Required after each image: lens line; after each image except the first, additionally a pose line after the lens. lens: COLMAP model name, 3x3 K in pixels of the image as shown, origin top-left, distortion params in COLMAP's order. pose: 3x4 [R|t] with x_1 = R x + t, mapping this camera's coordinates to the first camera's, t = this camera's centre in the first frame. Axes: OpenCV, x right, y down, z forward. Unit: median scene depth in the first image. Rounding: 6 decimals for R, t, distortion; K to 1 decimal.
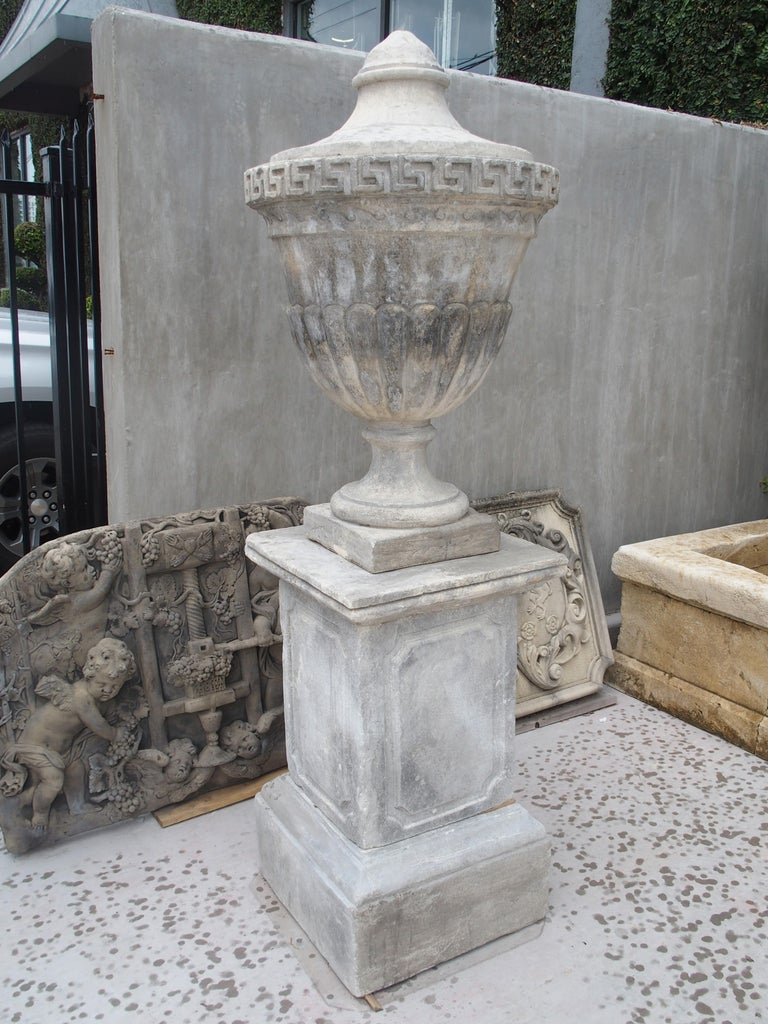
lens RADIAL K [[935.7, 0, 384.0], [0, 935.7, 512.0], [0, 0, 1]] dist [-0.052801, 0.003085]
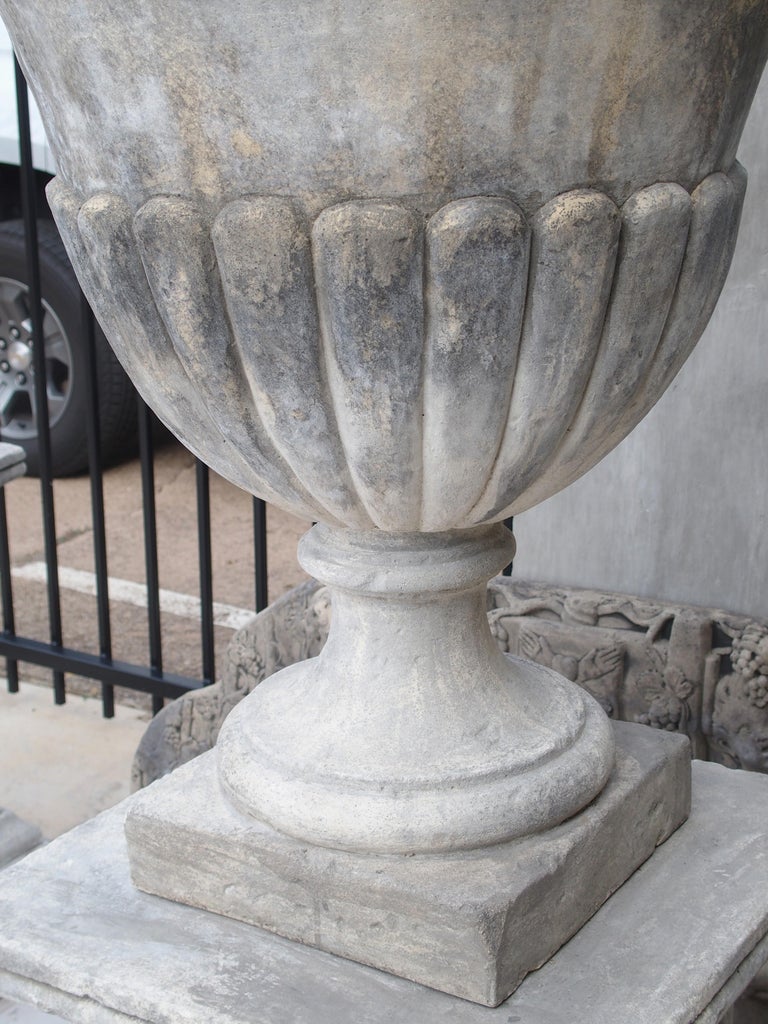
lens RADIAL K [[1716.2, 0, 384.0], [0, 1716.2, 512.0], [0, 0, 1]] dist [-0.006642, -0.064469]
pose [[0.440872, 0.247884, -0.862662, 0.540973], [-0.192740, 0.964833, 0.178741, -0.204015], [0.876632, 0.087468, 0.473145, 0.683518]]
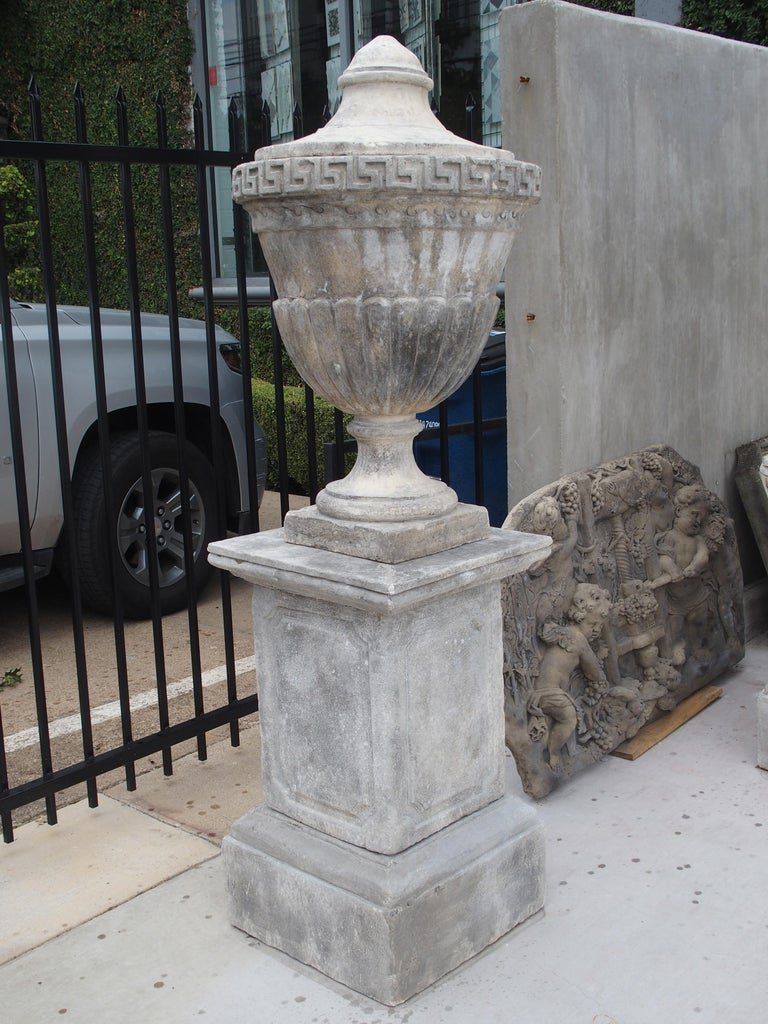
lens RADIAL K [[1235.7, 0, 384.0], [0, 1235.7, 512.0], [0, 0, 1]] dist [-0.045012, 0.058272]
pose [[0.963331, -0.117146, 0.241392, -1.029290], [0.124555, 0.992090, -0.015609, 0.059274], [-0.237654, 0.045103, 0.970302, -0.385629]]
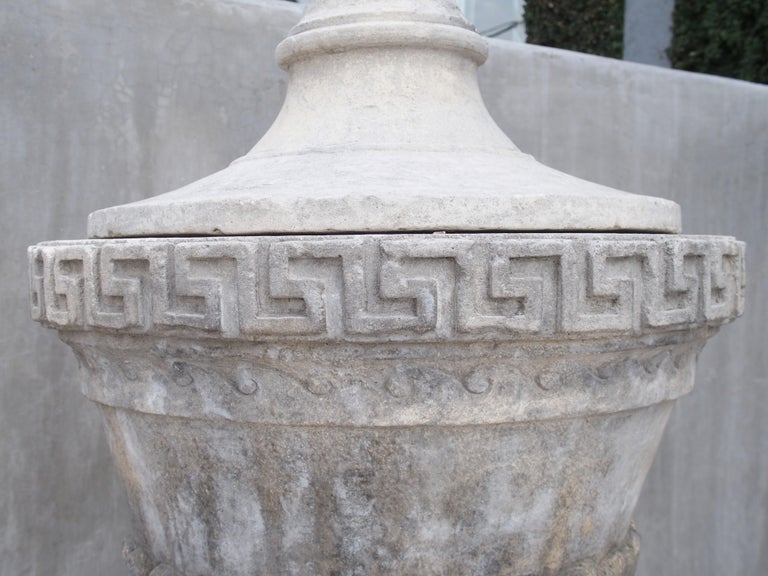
lens RADIAL K [[1043.0, 0, 384.0], [0, 1043.0, 288.0], [0, 0, 1]] dist [-0.028431, 0.072055]
pose [[0.999952, -0.006192, -0.007573, 0.020316], [0.004422, 0.976678, -0.214665, -0.213439], [0.008725, 0.214621, 0.976658, 0.461984]]
